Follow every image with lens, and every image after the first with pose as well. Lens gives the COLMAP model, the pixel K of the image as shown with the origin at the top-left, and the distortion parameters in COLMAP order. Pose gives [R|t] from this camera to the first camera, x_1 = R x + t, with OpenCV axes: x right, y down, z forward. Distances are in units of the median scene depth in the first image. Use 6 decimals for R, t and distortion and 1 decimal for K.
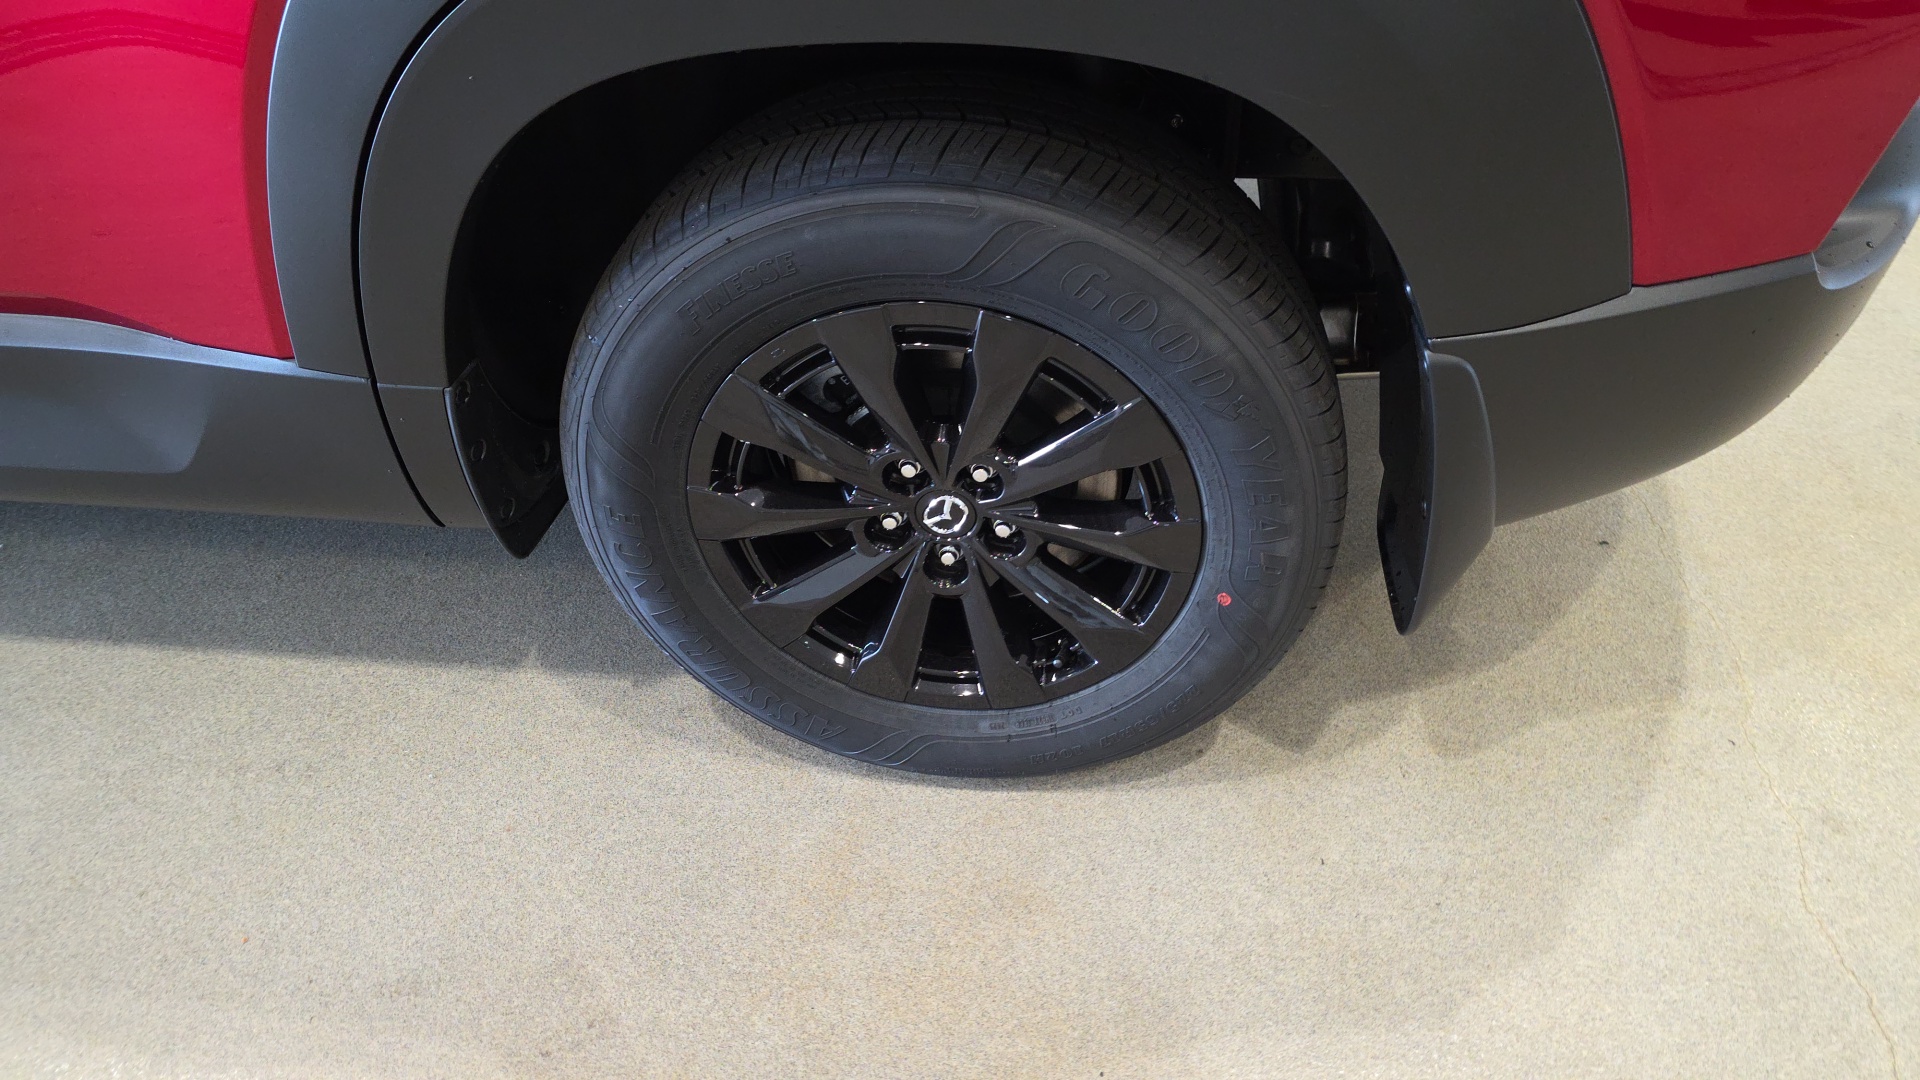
lens RADIAL K [[1292.6, 0, 974.1], [0, 1292.6, 552.5], [0, 0, 1]] dist [0.054632, -0.051154]
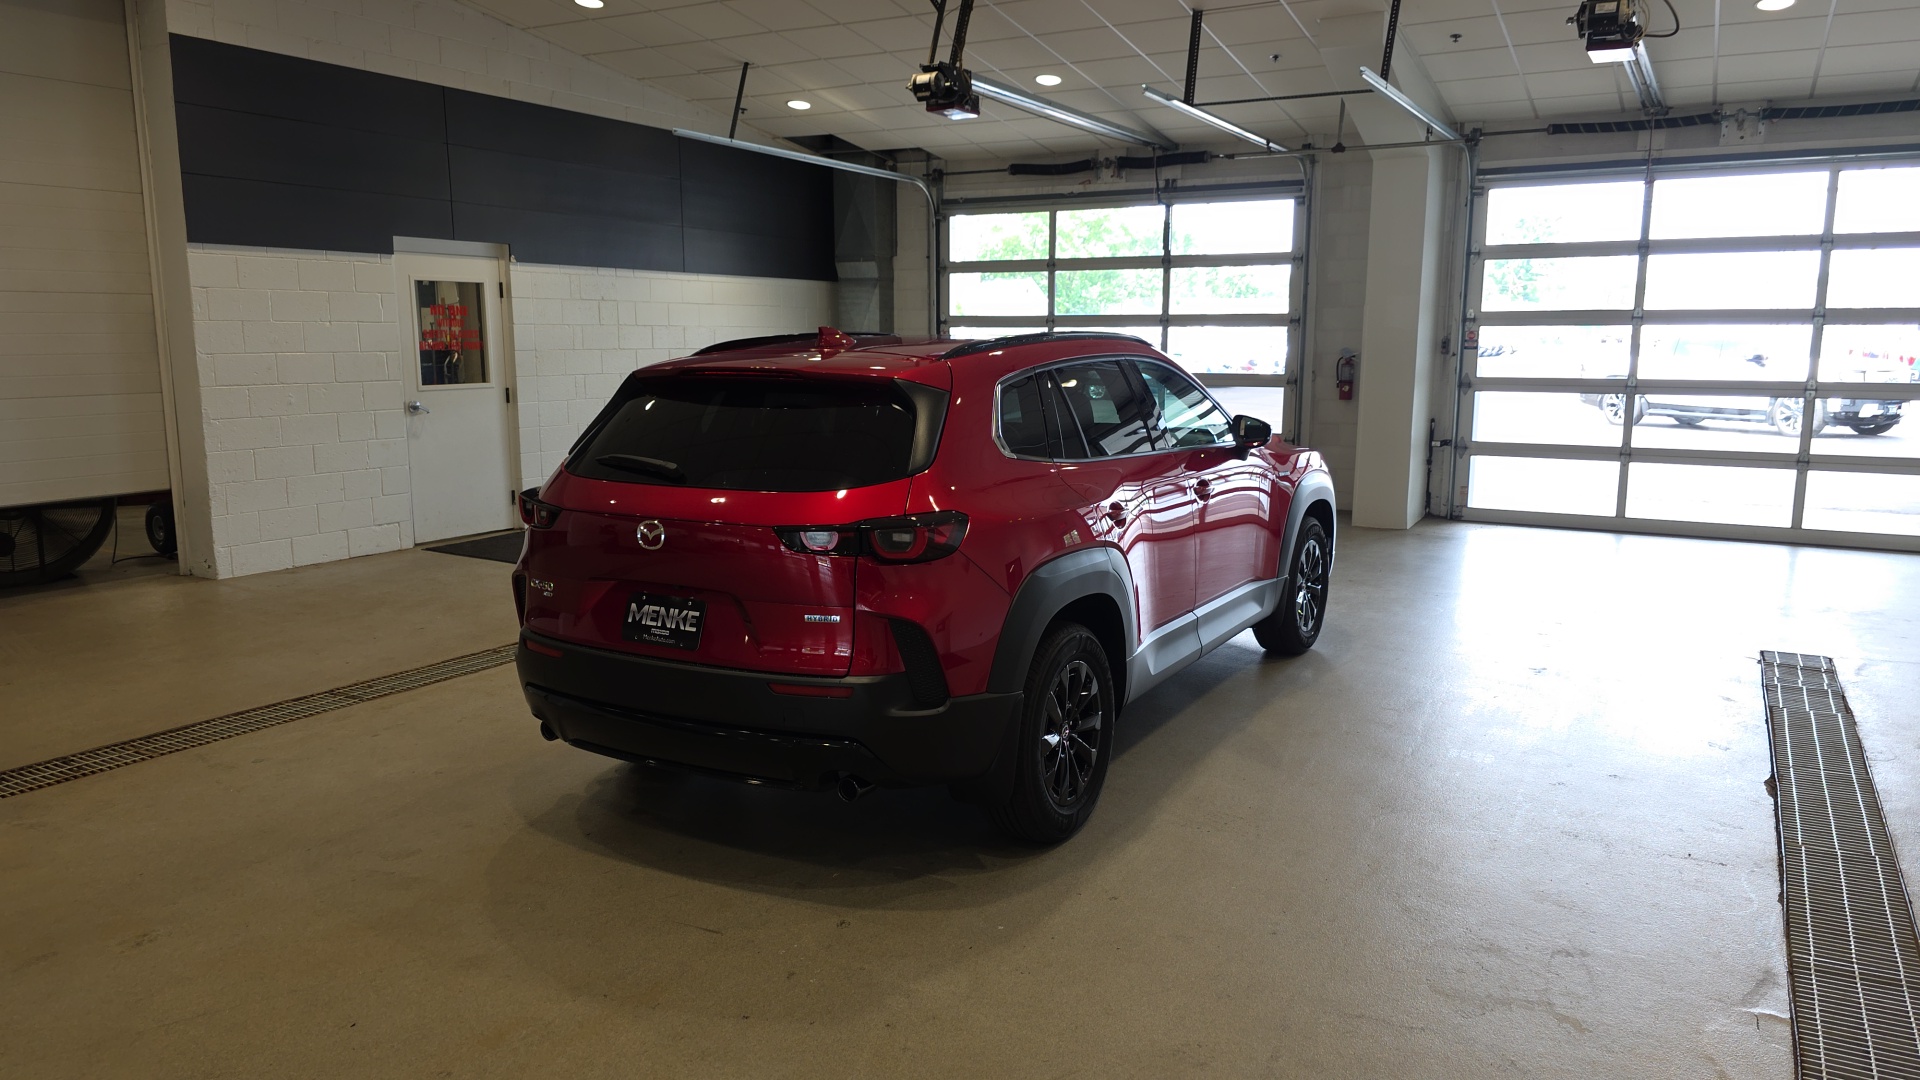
lens RADIAL K [[1292.6, 0, 968.6], [0, 1292.6, 552.3], [0, 0, 1]] dist [0.054632, -0.051154]
pose [[-0.402689, 0.176681, -0.898123, 3.036549], [-0.595442, 0.694646, 0.403628, -2.390361], [0.695191, 0.697317, -0.174523, 2.013134]]
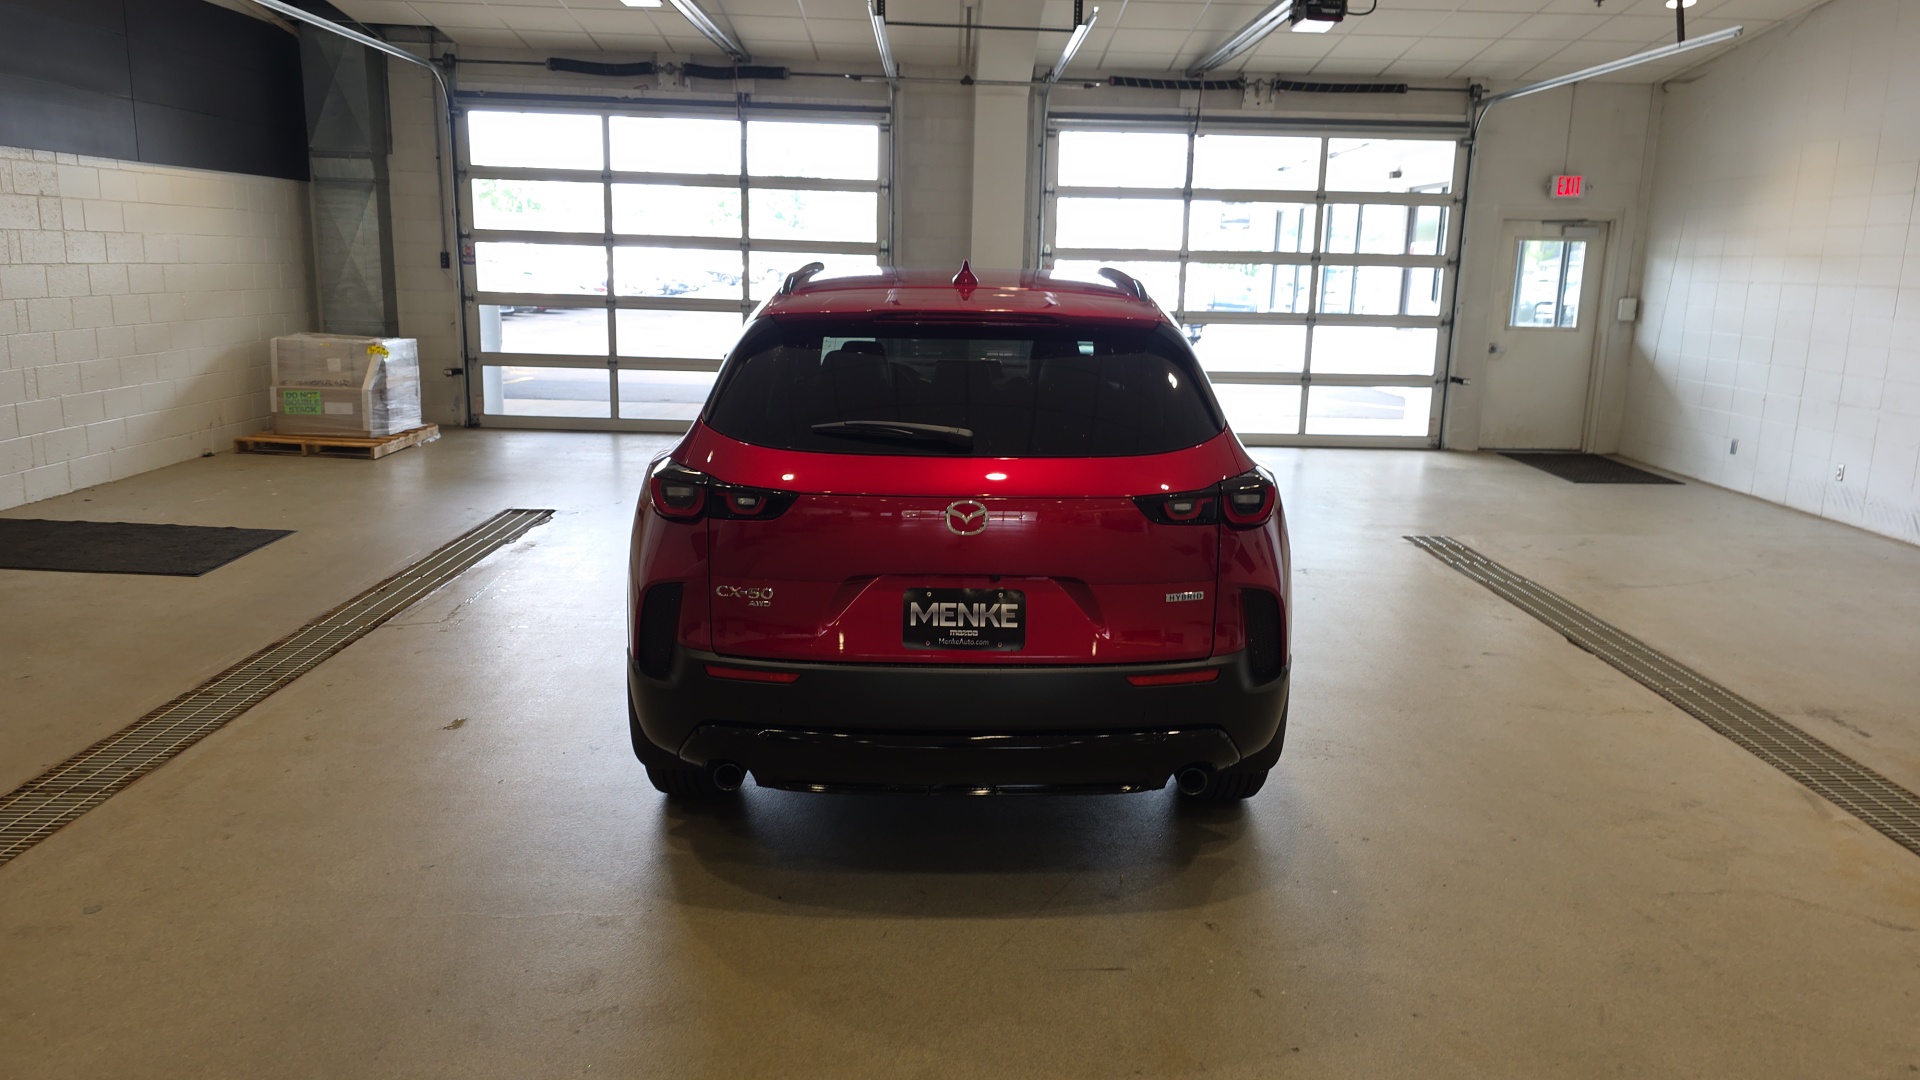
lens RADIAL K [[1292.6, 0, 976.9], [0, 1292.6, 536.8], [0, 0, 1]] dist [0.054632, -0.051154]
pose [[0.127423, 0.232154, -0.964297, 2.997861], [-0.672389, 0.734938, 0.088086, -1.032866], [0.729147, 0.637159, 0.249746, 0.450929]]
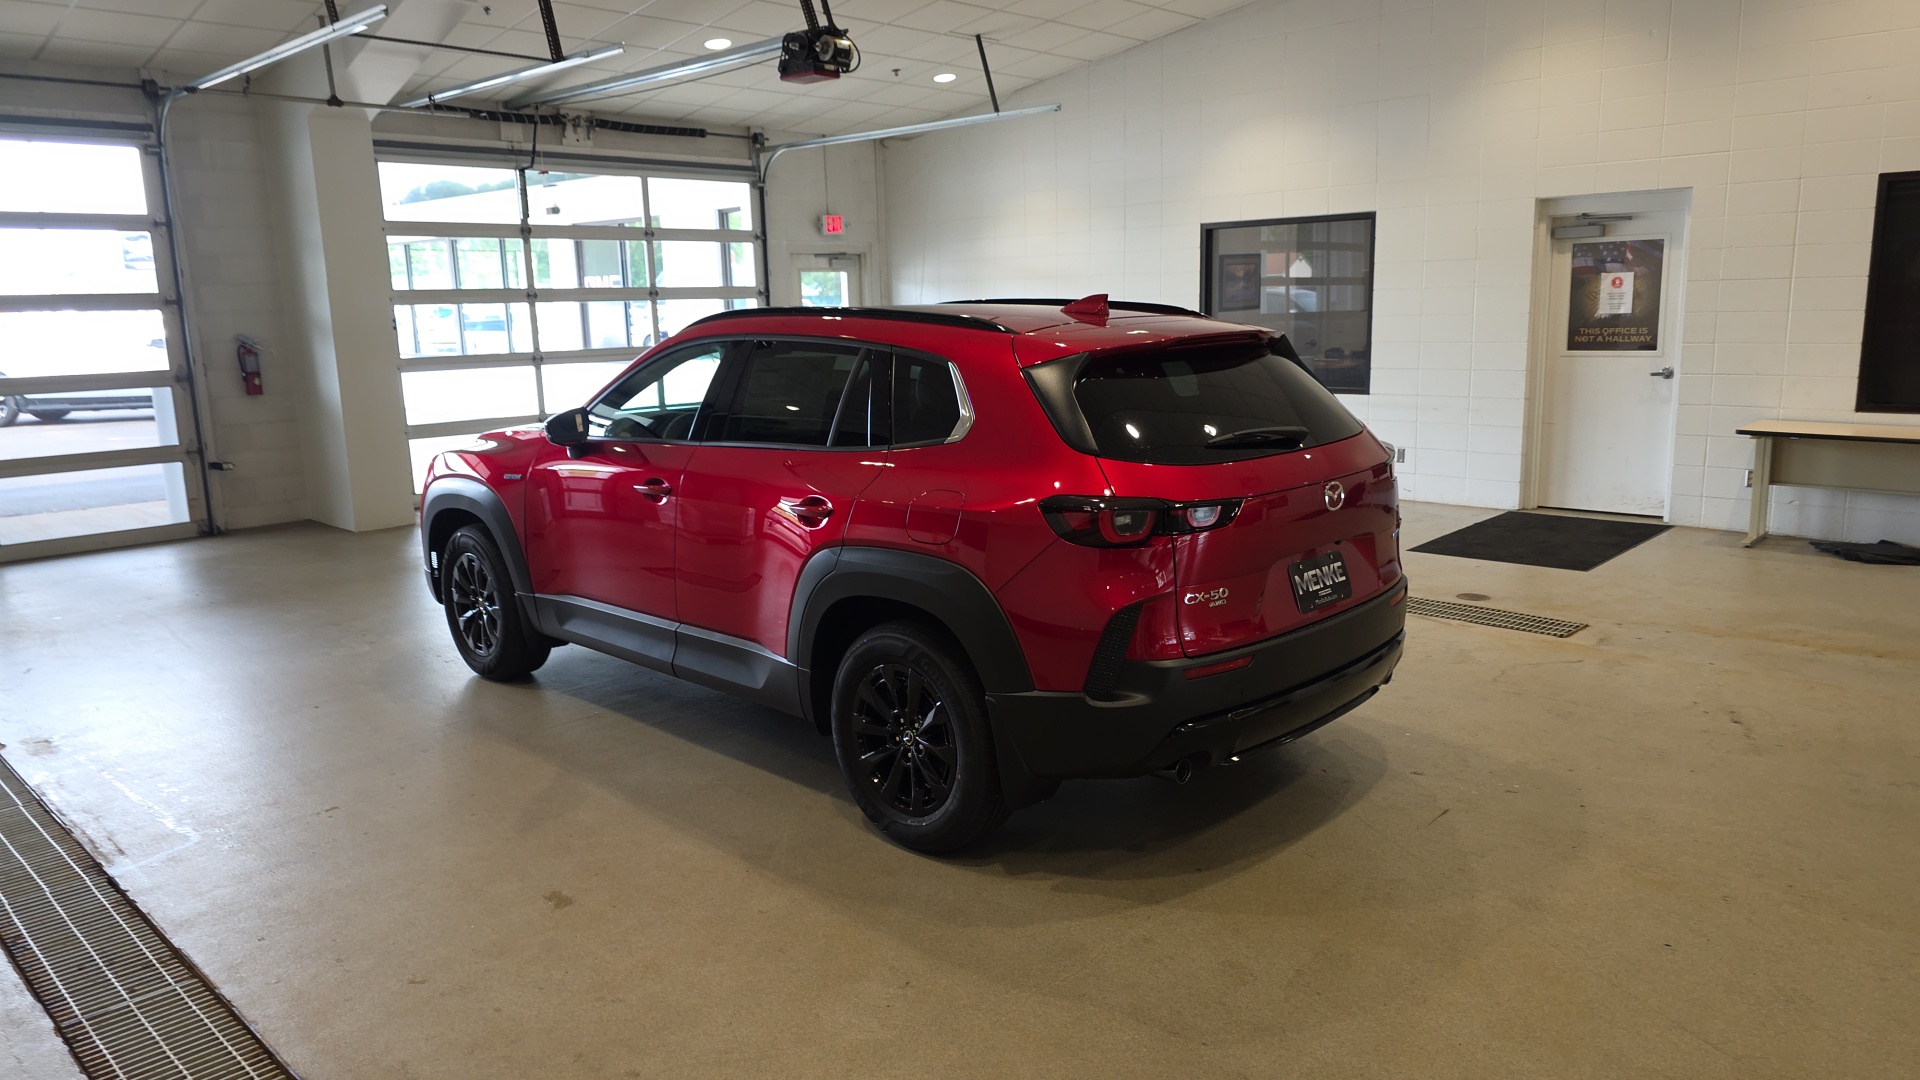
lens RADIAL K [[1292.6, 0, 989.9], [0, 1292.6, 557.5], [0, 0, 1]] dist [0.054632, -0.051154]
pose [[0.792258, 0.125537, -0.597132, 1.877943], [-0.396944, 0.849267, -0.348110, 0.590521], [0.463424, 0.512821, 0.722670, -1.385051]]
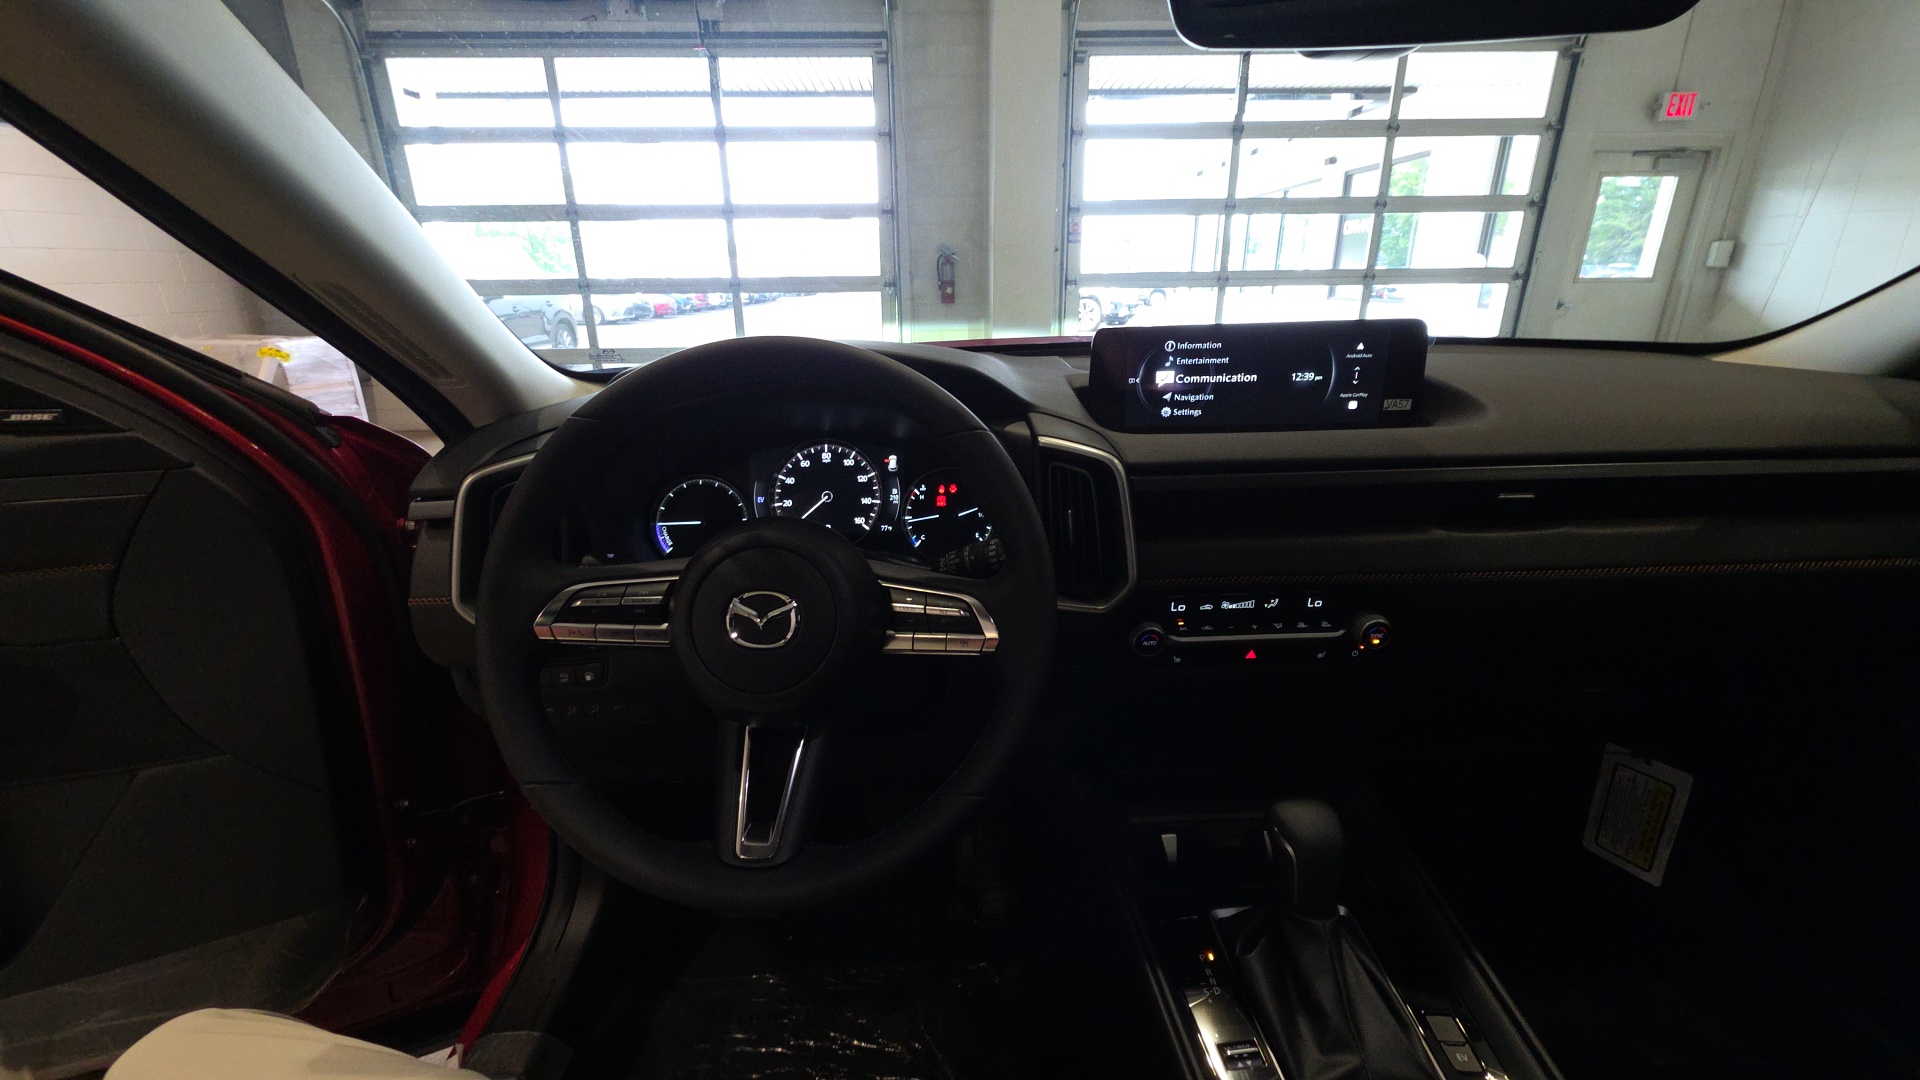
lens RADIAL K [[751.8, 0, 954.8], [0, 751.8, 535.5], [0, 0, 1]] dist [0.003380, -0.000623]
pose [[0.132461, 0.341934, -0.930342, -1.116573], [-0.645403, 0.742121, 0.180864, -0.908570], [0.752270, 0.576487, 0.318987, 0.926037]]
